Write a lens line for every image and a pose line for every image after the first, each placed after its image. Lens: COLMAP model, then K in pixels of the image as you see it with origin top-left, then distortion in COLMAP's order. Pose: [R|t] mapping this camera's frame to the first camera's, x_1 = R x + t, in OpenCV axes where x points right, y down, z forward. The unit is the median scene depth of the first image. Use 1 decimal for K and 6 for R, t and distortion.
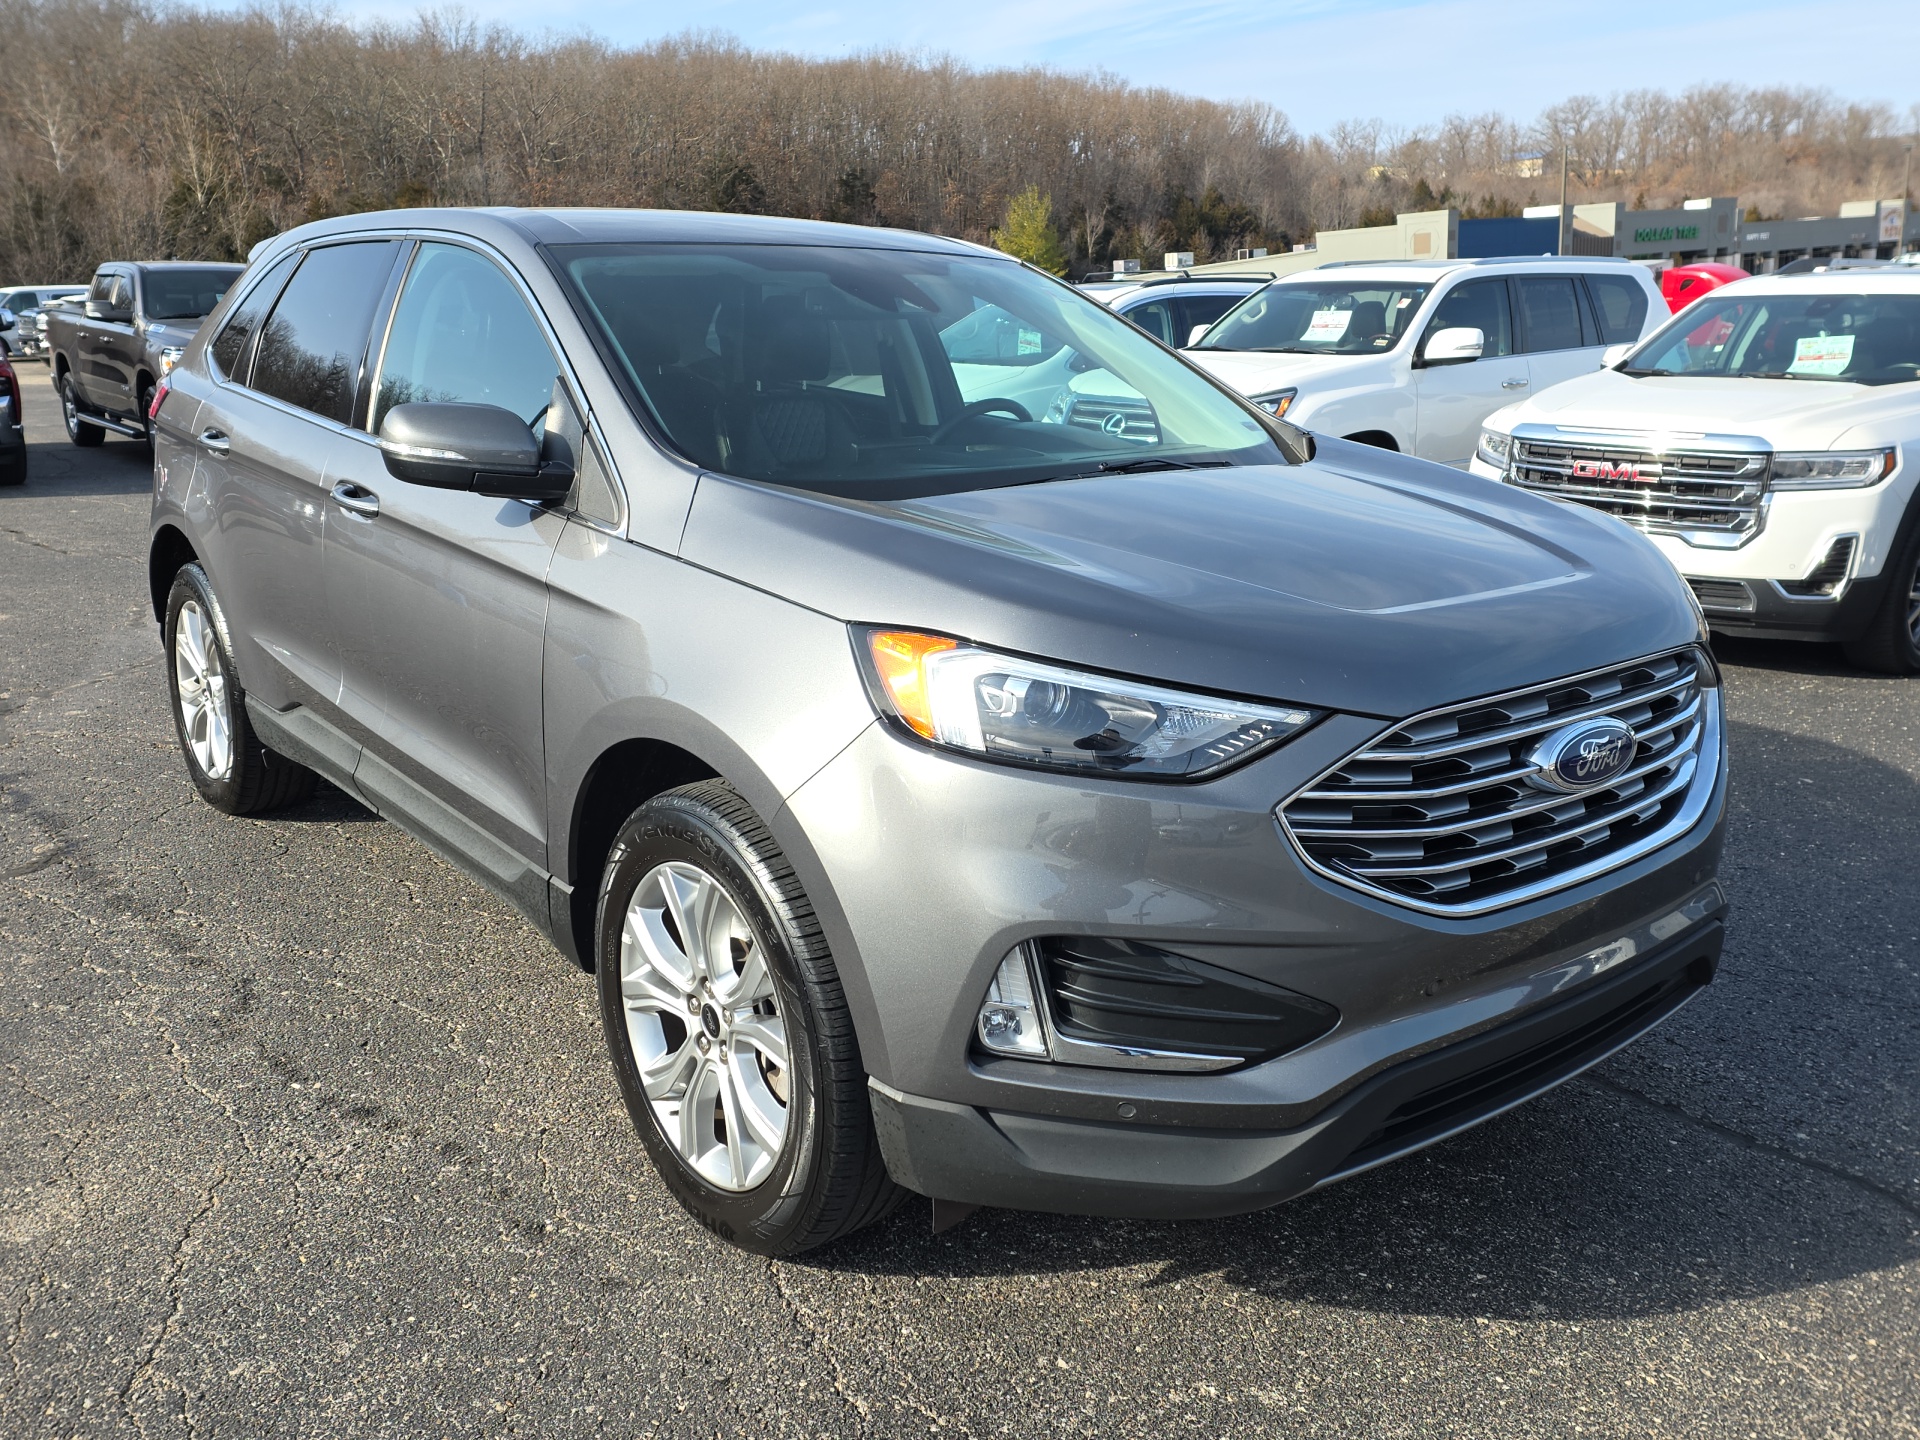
lens RADIAL K [[1589.3, 0, 977.8], [0, 1589.3, 672.0], [0, 0, 1]] dist [0.106104, -0.116415]
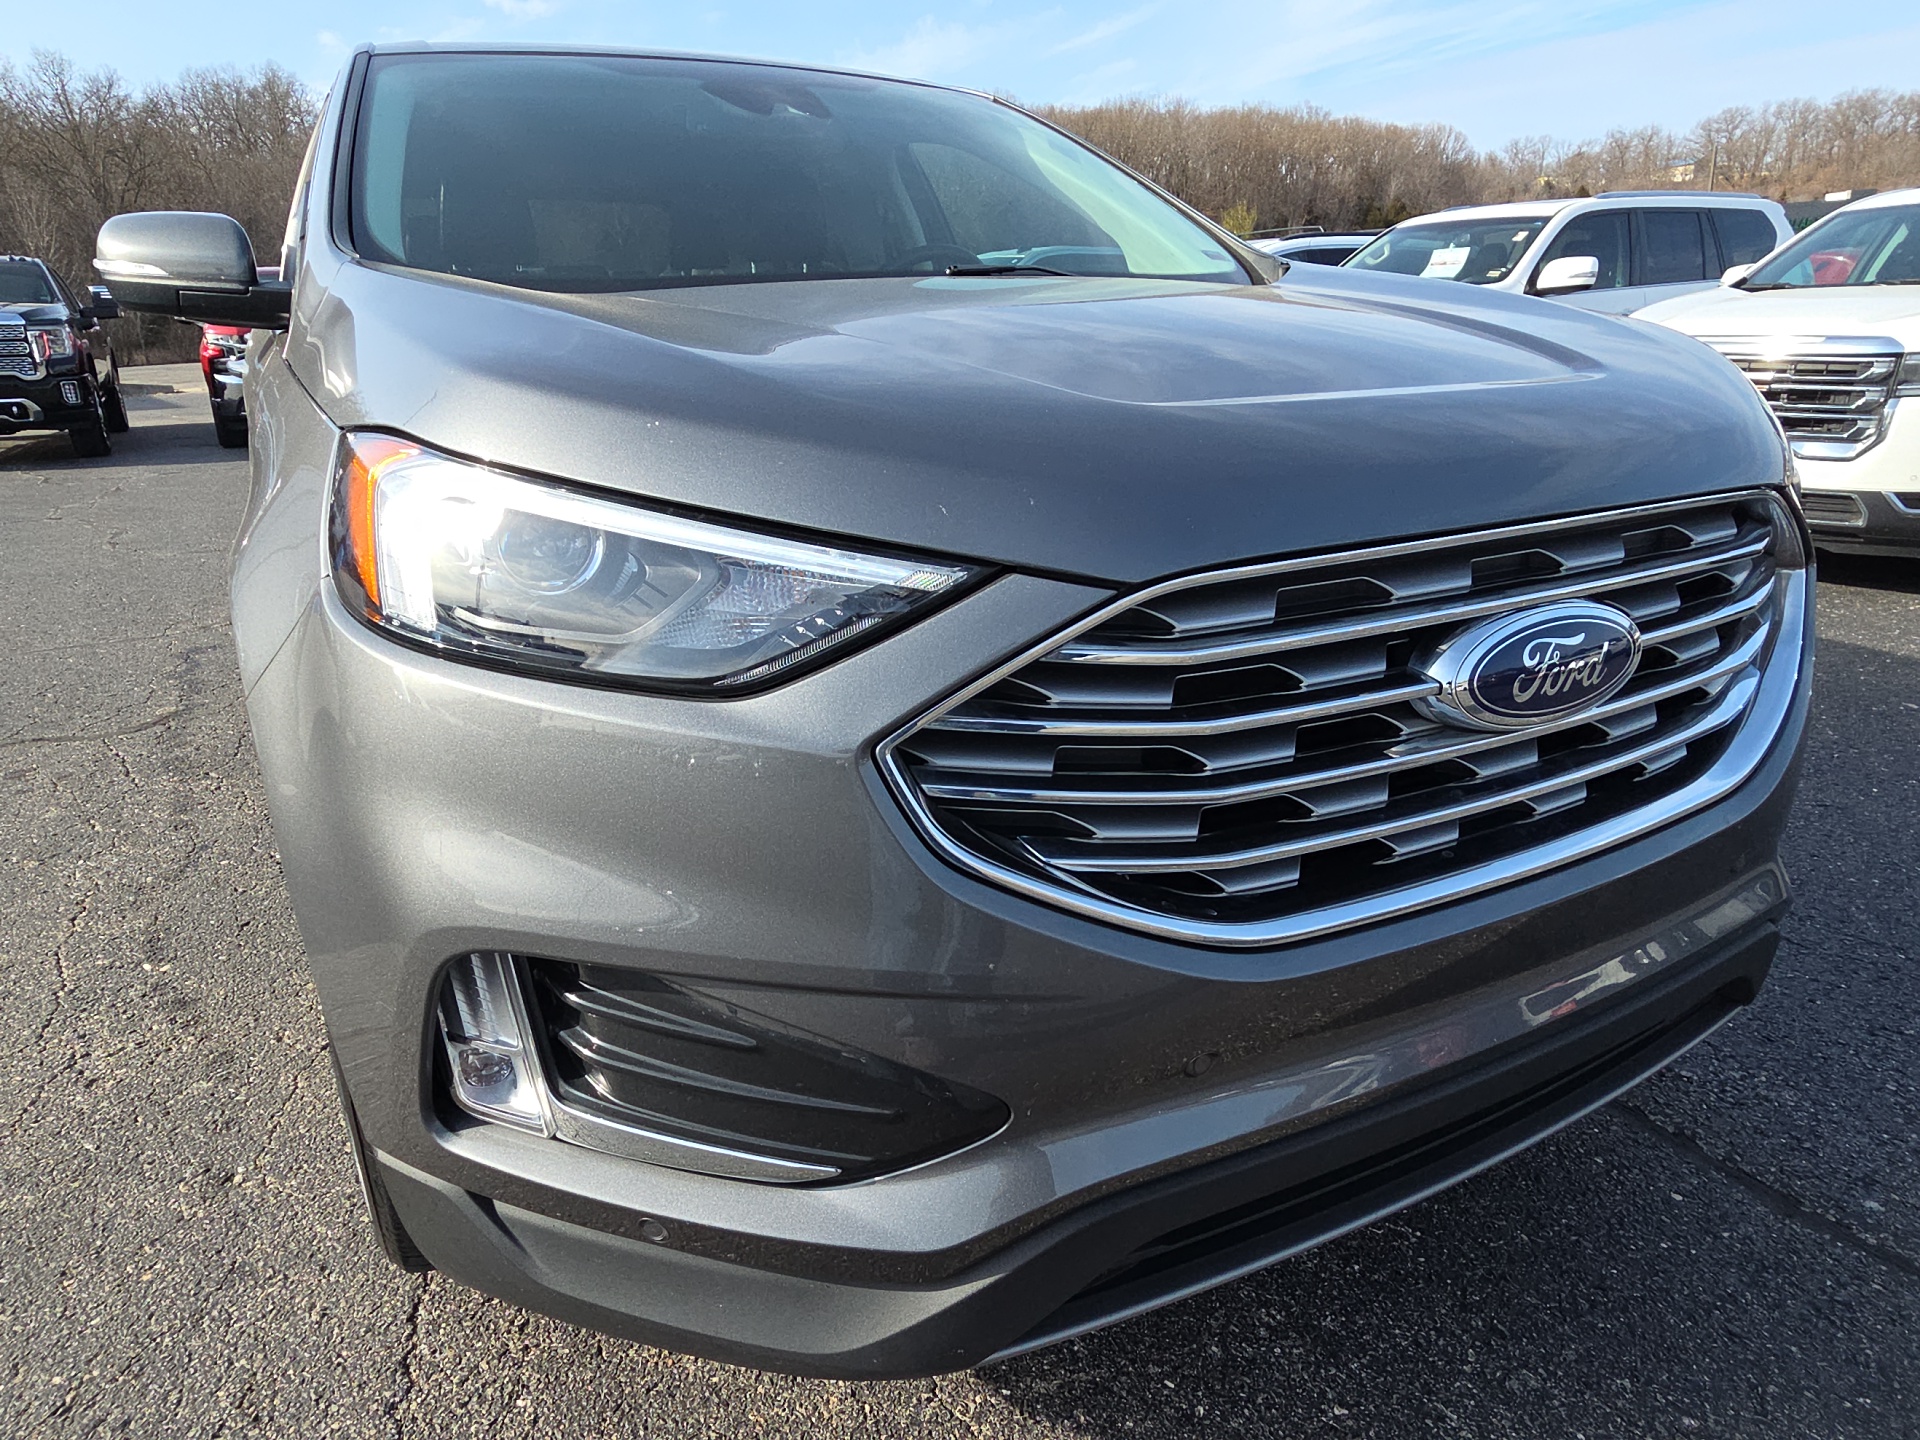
lens RADIAL K [[1189.9, 0, 956.3], [0, 1189.9, 726.4], [0, 0, 1]] dist [0.004302, 0.001274]
pose [[0.981003, 0.038844, -0.190064, 0.094387], [-0.017649, 0.993556, 0.111959, 0.010827], [0.193189, -0.106477, 0.975367, 0.200817]]
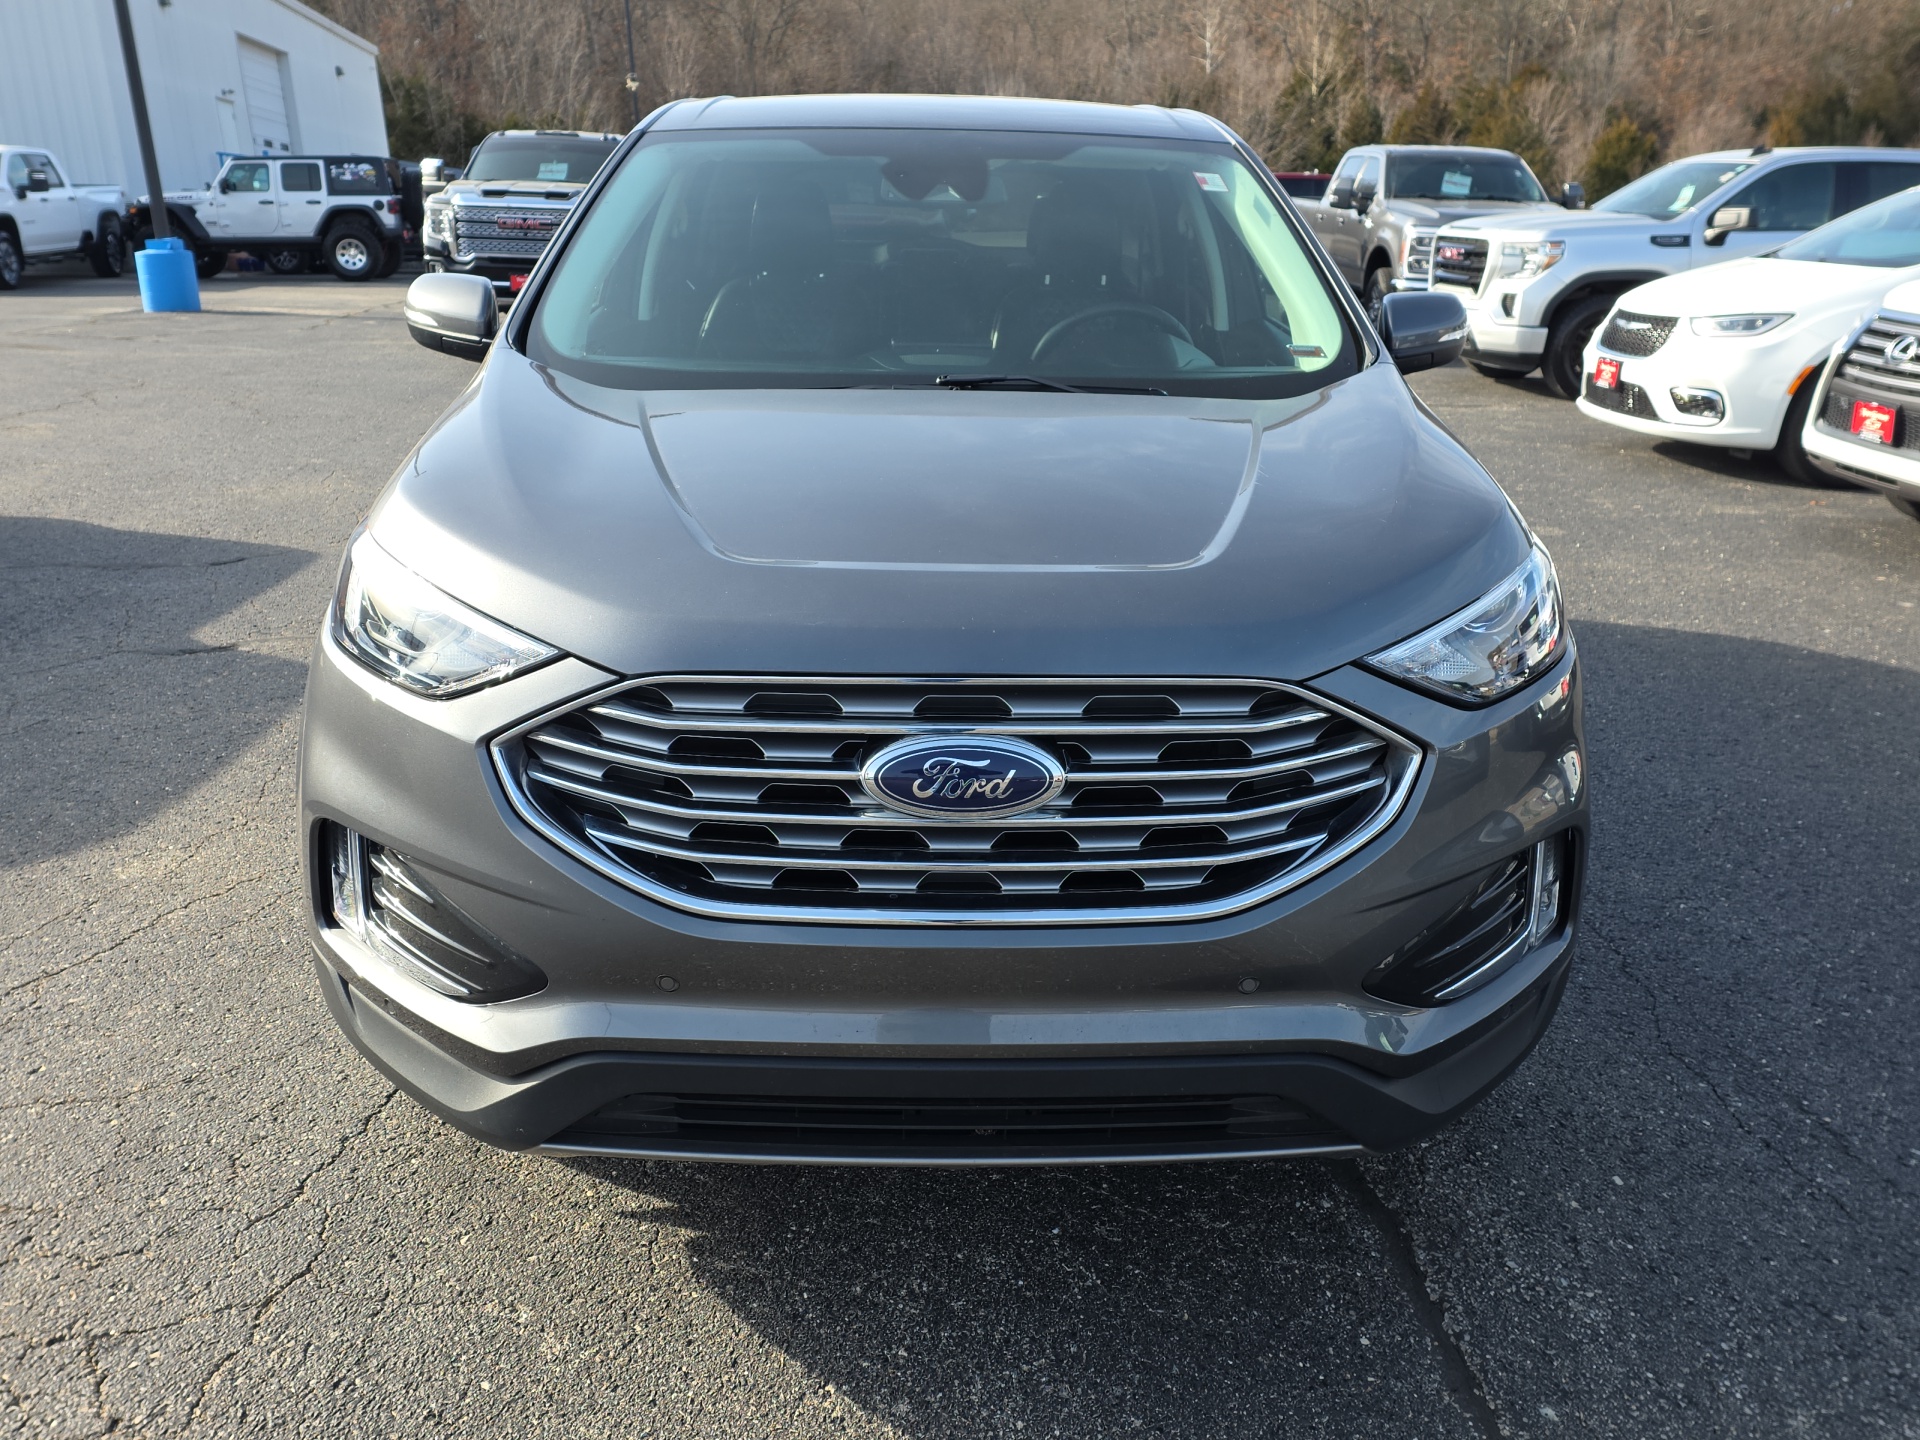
lens RADIAL K [[1589.3, 0, 977.8], [0, 1589.3, 672.0], [0, 0, 1]] dist [0.106104, -0.116415]
pose [[0.795144, 0.188647, -0.576331, 0.308543], [-0.150978, 0.982041, 0.113146, -0.033916], [0.587325, -0.002954, 0.809346, 0.133025]]
